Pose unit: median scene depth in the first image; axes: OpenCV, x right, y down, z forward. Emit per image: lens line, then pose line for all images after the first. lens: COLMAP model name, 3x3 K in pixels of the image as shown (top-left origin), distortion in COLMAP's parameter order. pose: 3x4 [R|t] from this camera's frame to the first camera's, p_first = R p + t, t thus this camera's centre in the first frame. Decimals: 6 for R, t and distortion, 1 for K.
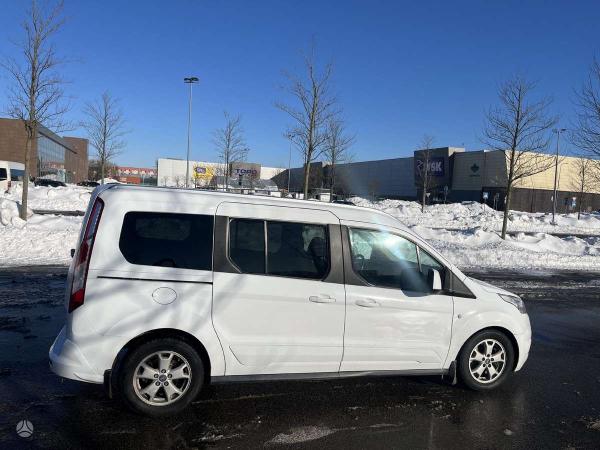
lens RADIAL K [[456.7, 0, 300.0], [0, 456.7, 225.0], [0, 0, 1]] dist [0.021862, 0.000981]
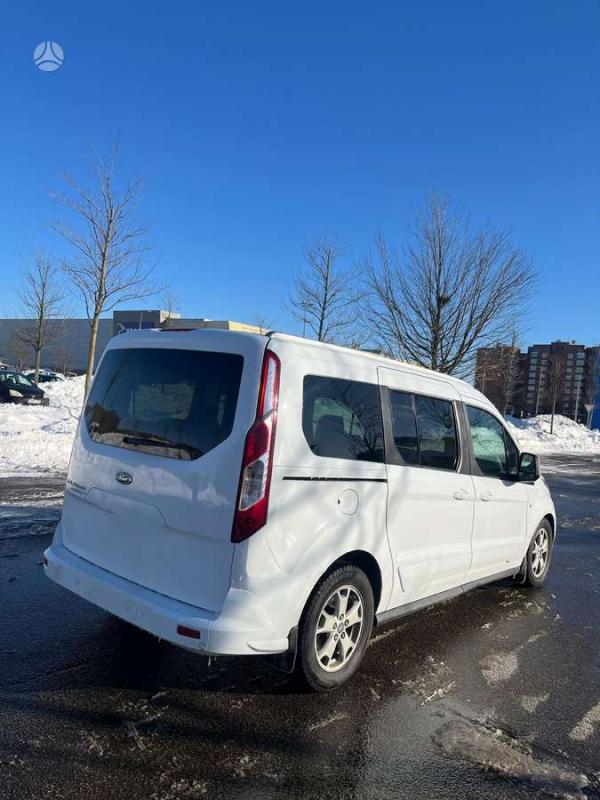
lens RADIAL K [[608.9, 0, 300.0], [0, 608.9, 400.0], [0, 0, 1]] dist [0.021862, 0.000981]
pose [[0.840777, 0.016765, 0.541122, -0.811953], [-0.006308, 0.999756, -0.021173, 0.024749], [-0.541345, 0.014389, 0.840677, 0.284636]]
